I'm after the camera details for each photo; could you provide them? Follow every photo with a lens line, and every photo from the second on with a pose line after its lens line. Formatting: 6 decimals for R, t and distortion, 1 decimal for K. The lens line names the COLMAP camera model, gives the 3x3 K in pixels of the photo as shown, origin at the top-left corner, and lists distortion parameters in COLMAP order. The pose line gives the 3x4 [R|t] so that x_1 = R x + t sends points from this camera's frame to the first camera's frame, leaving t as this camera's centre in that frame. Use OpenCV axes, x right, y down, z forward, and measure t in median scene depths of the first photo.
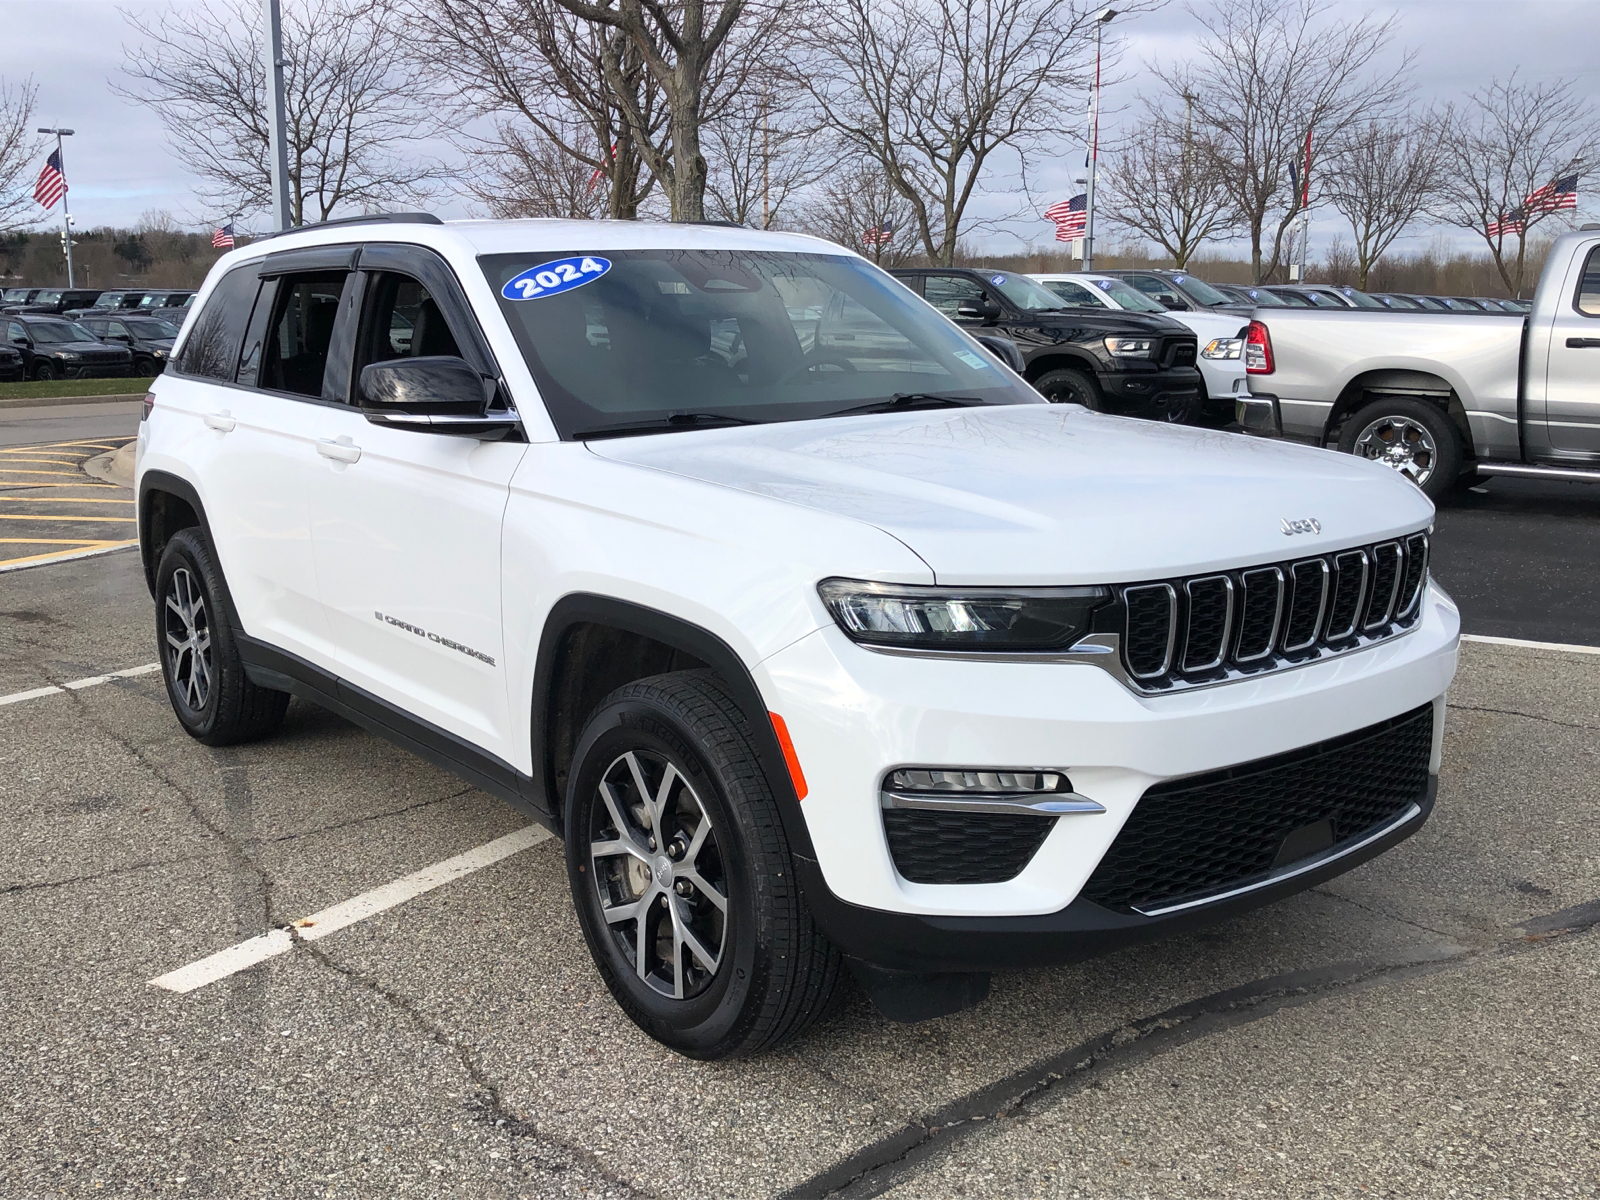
lens RADIAL K [[1553.2, 0, 793.5], [0, 1553.2, 606.4], [0, 0, 1]] dist [0.015407, 0.000000]
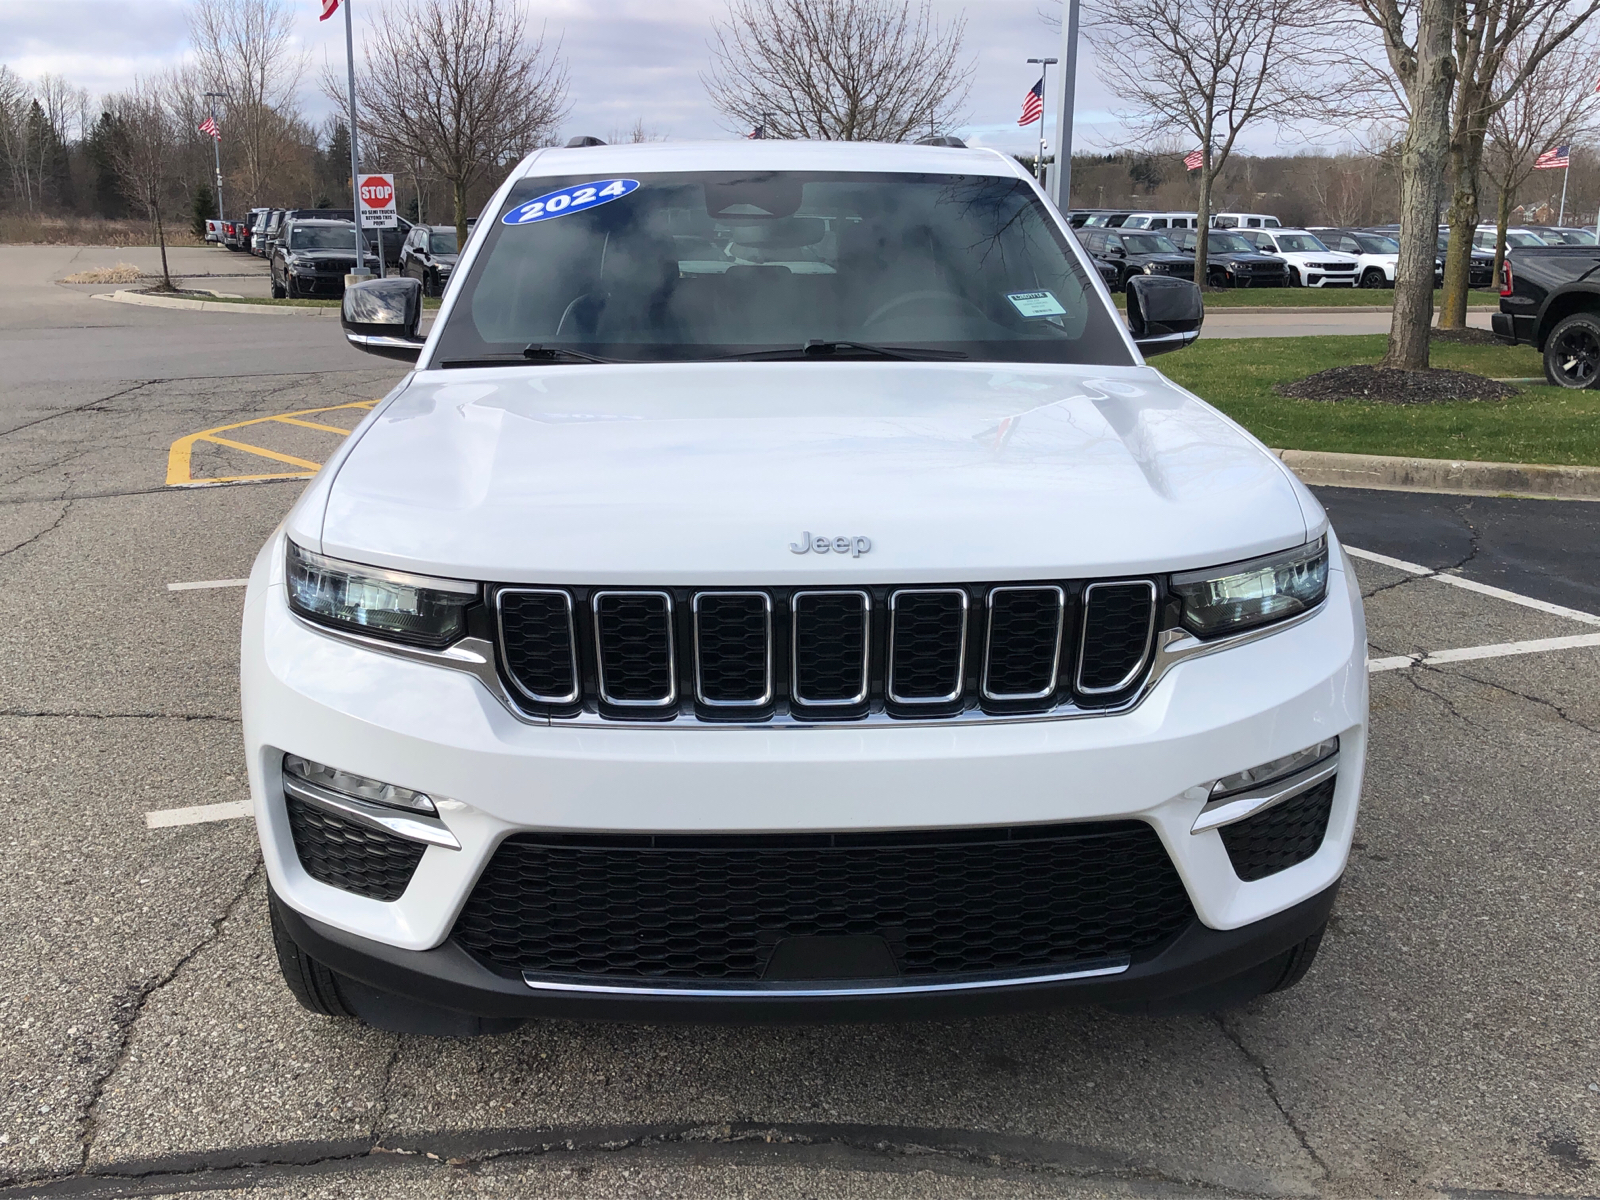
lens RADIAL K [[1553.2, 0, 796.2], [0, 1553.2, 600.4], [0, 0, 1]] dist [0.015407, 0.000000]
pose [[0.819997, 0.145644, -0.553527, 0.426188], [-0.120789, 0.989337, 0.081377, -0.048628], [0.559477, 0.000131, 0.828846, 0.217722]]
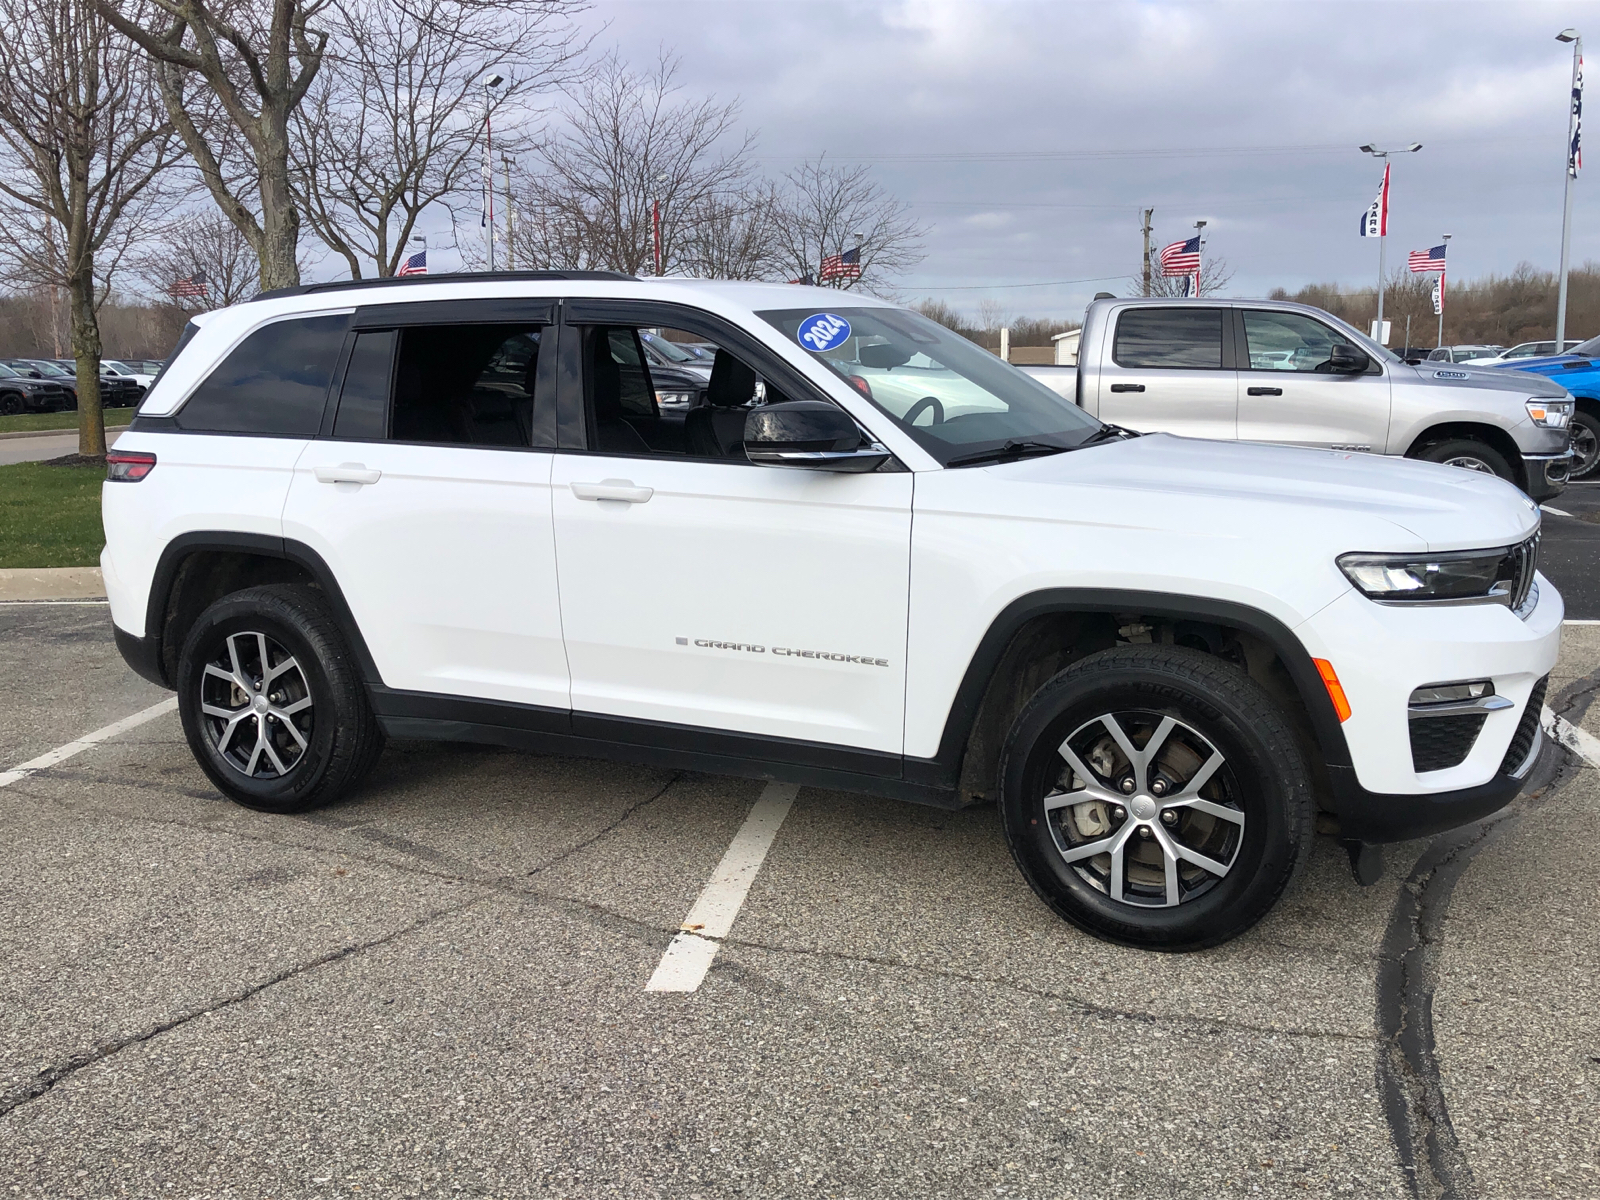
lens RADIAL K [[1553.2, 0, 803.1], [0, 1553.2, 602.4], [0, 0, 1]] dist [0.015407, 0.000000]
pose [[0.902359, -0.068849, 0.425450, -0.528779], [0.084697, 0.996236, -0.018423, 0.004682], [-0.422580, 0.052659, 0.904794, -0.010772]]
